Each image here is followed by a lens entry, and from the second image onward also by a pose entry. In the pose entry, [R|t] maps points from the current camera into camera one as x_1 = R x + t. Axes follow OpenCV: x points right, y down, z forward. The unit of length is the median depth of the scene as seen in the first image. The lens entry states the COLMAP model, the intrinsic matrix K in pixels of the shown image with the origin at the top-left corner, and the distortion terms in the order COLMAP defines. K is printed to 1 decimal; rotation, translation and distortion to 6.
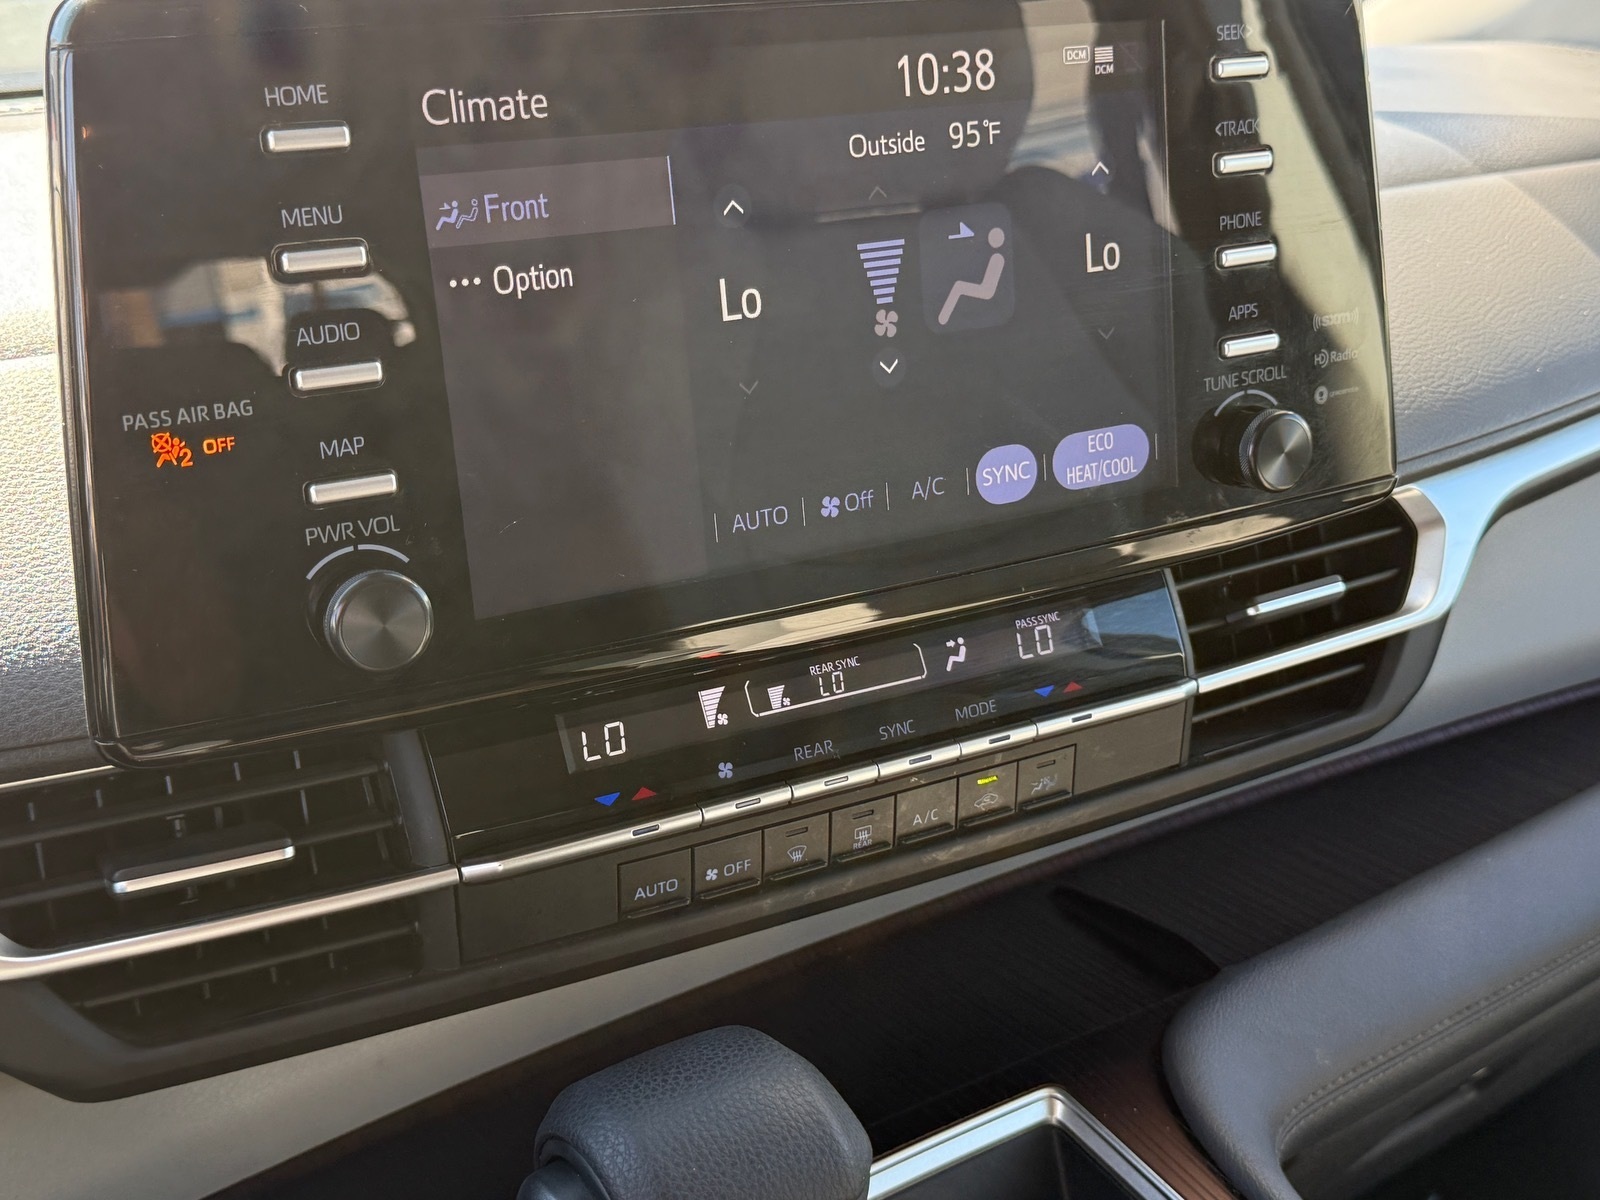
lens RADIAL K [[1961.5, 0, 800.0], [0, 1961.5, 600.0], [0, 0, 1]] dist [0.202813, -0.536640]
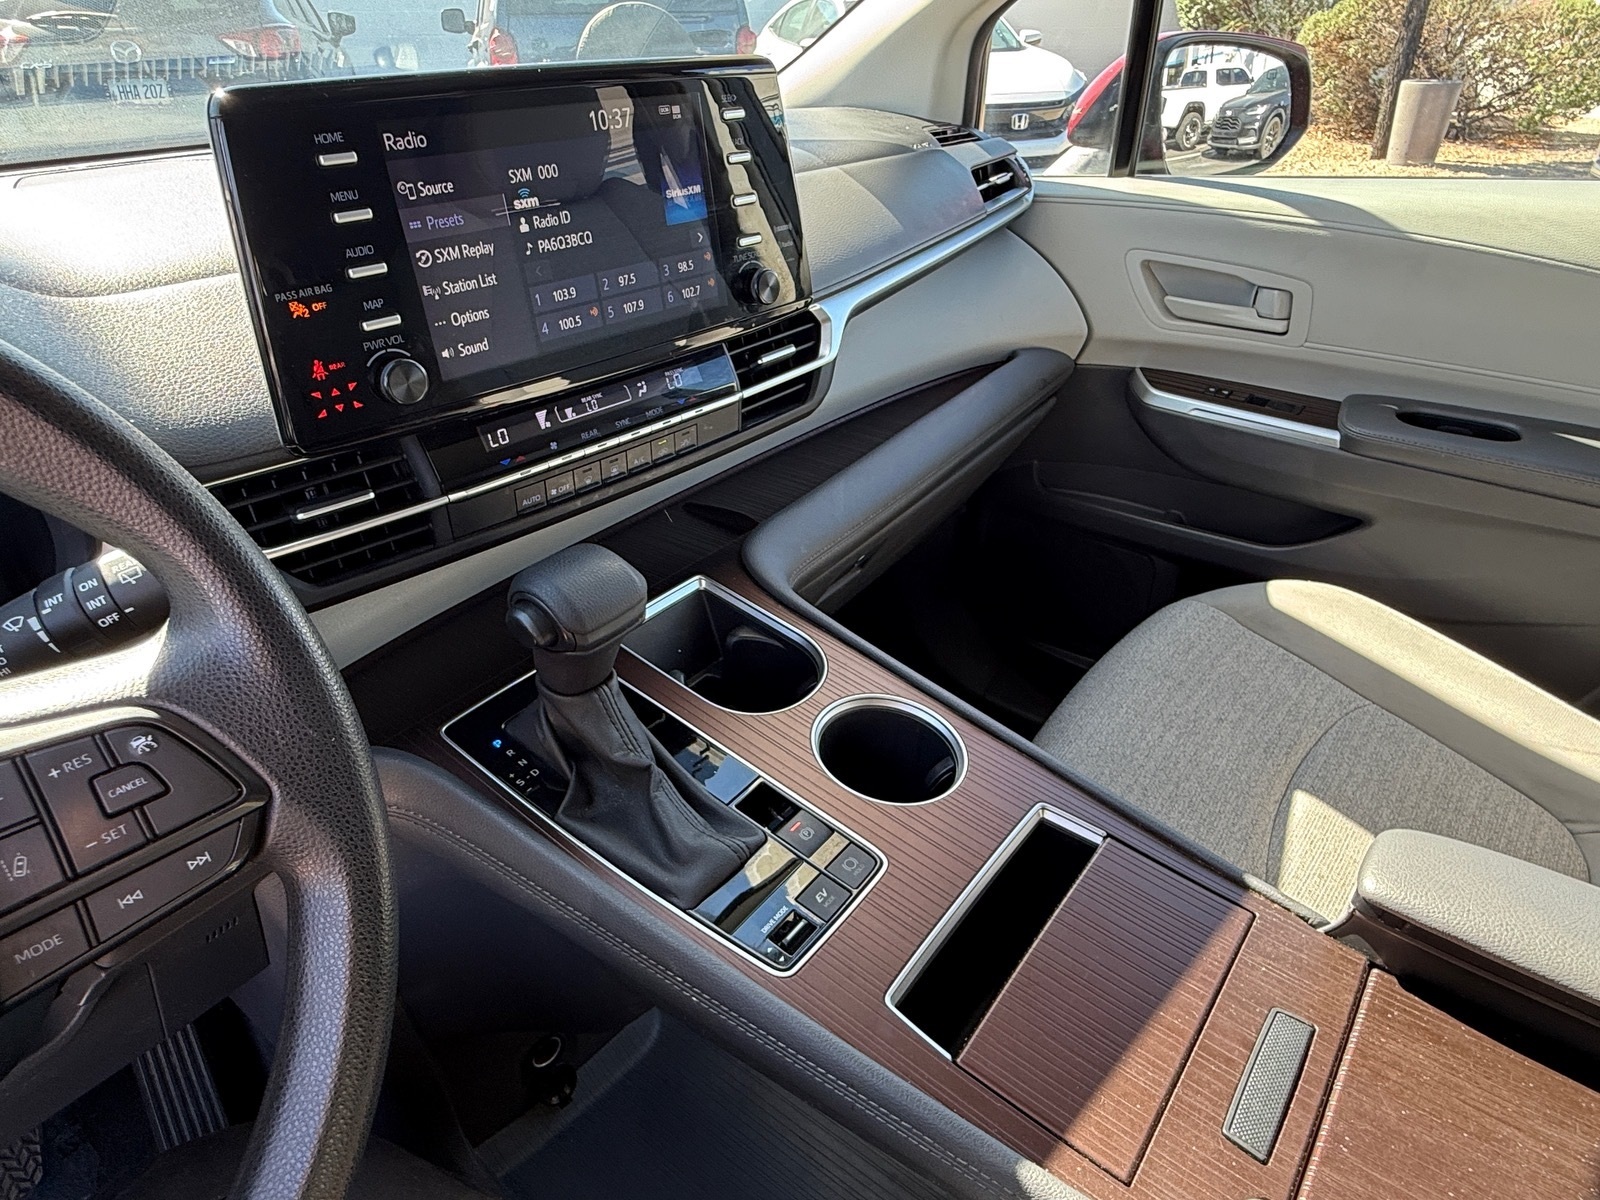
lens RADIAL K [[989.2, 0, 770.1], [0, 989.2, 599.1], [0, 0, 1]] dist [0.001894, -0.001427]
pose [[0.958509, -0.150664, 0.241992, -0.098514], [0.105224, 0.975963, 0.190853, 0.065295], [-0.264930, -0.157471, 0.951323, -0.186621]]
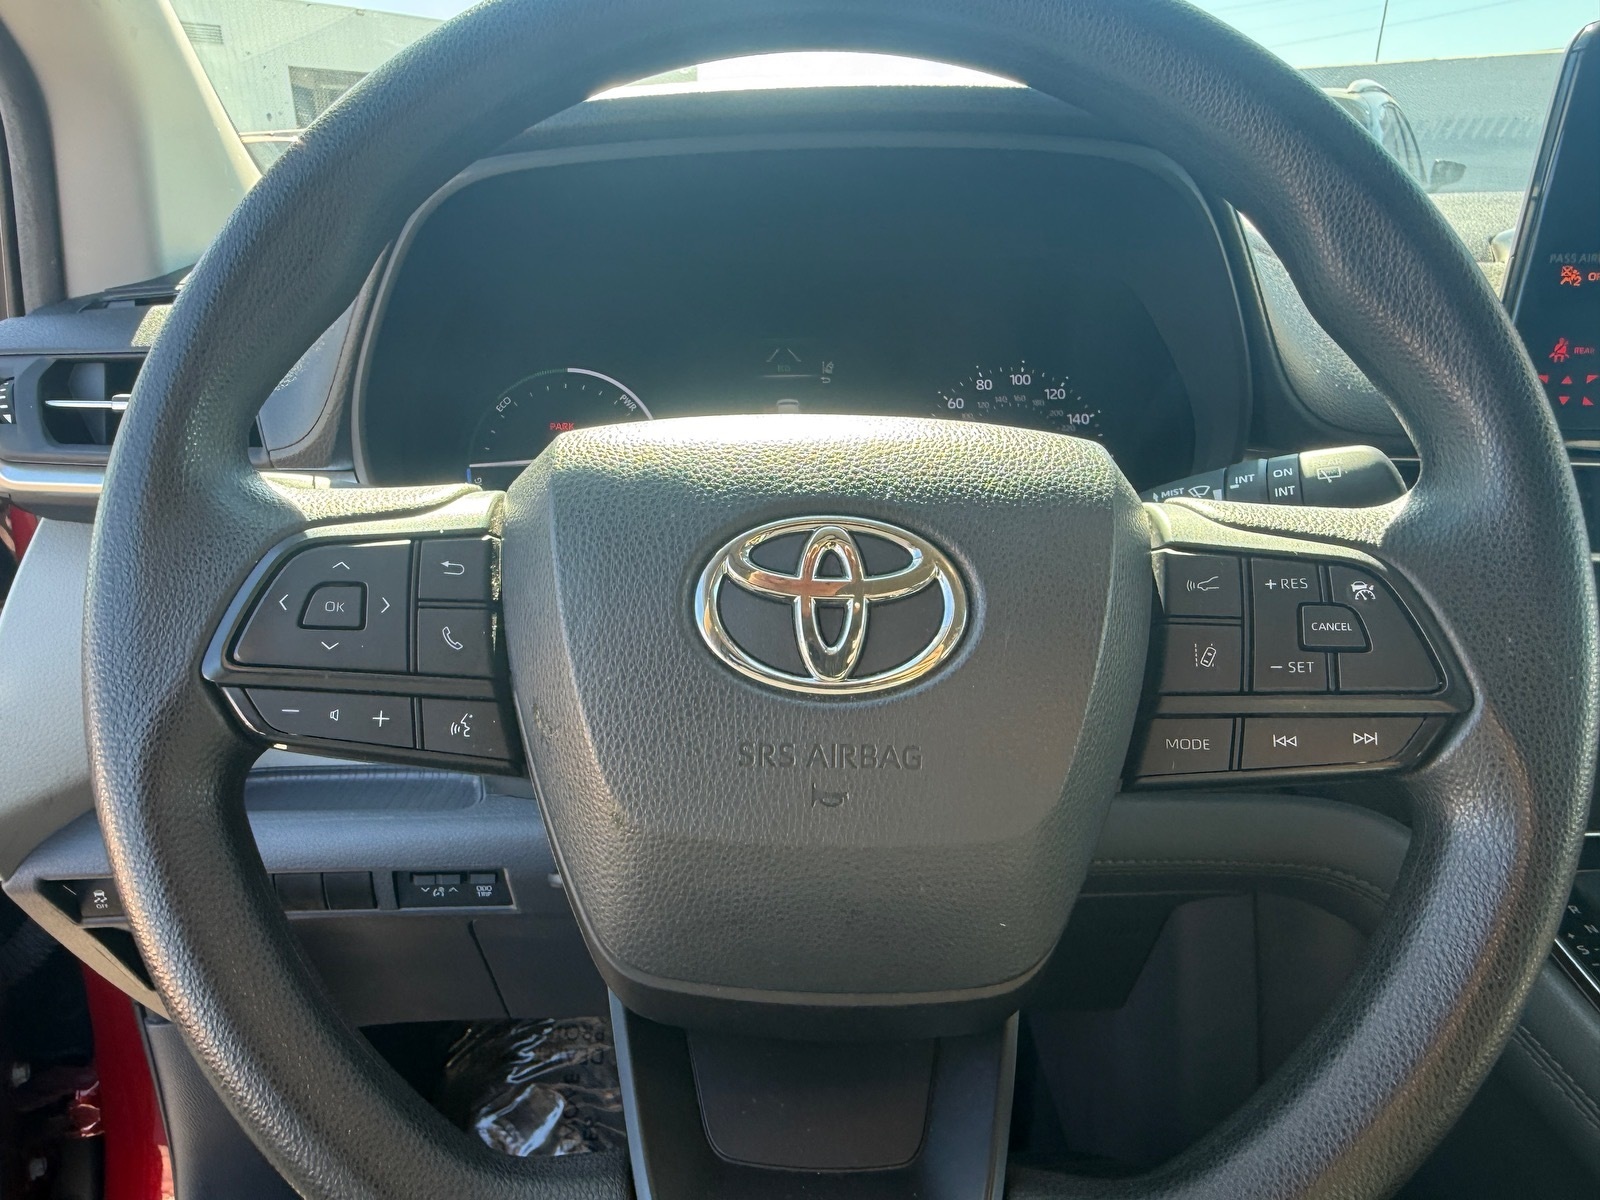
lens RADIAL K [[1088.4, 0, 744.3], [0, 1088.4, 604.8], [0, 0, 1]] dist [0.007483, -0.003815]
pose [[0.824571, 0.199840, -0.529289, -0.271660], [-0.191907, 0.978869, 0.070617, 0.234740], [0.532217, 0.043345, 0.845498, -0.209324]]
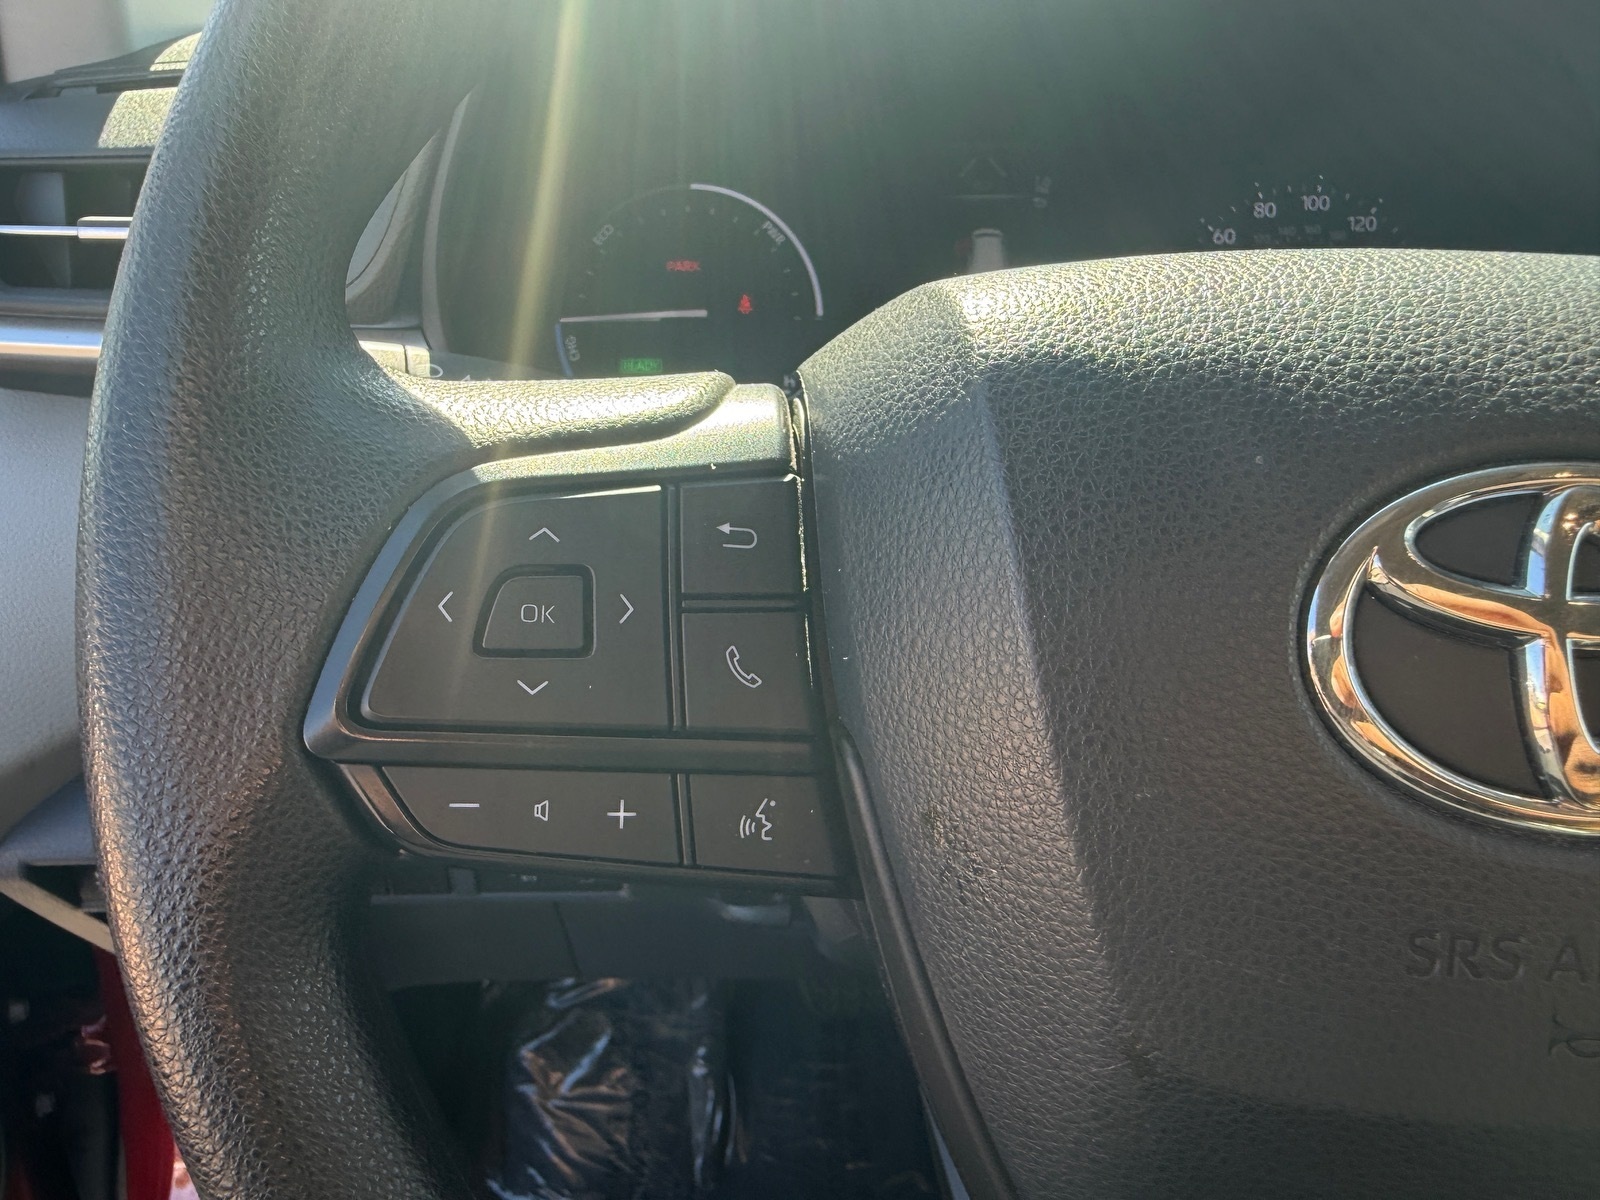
lens RADIAL K [[1093.3, 0, 692.6], [0, 1093.3, 595.9], [0, 0, 1]] dist [0.004017, -0.000277]
pose [[0.814678, 0.276414, -0.509799, -0.545042], [-0.199317, 0.959003, 0.201459, 0.241387], [0.544585, -0.062512, 0.836373, -0.081091]]
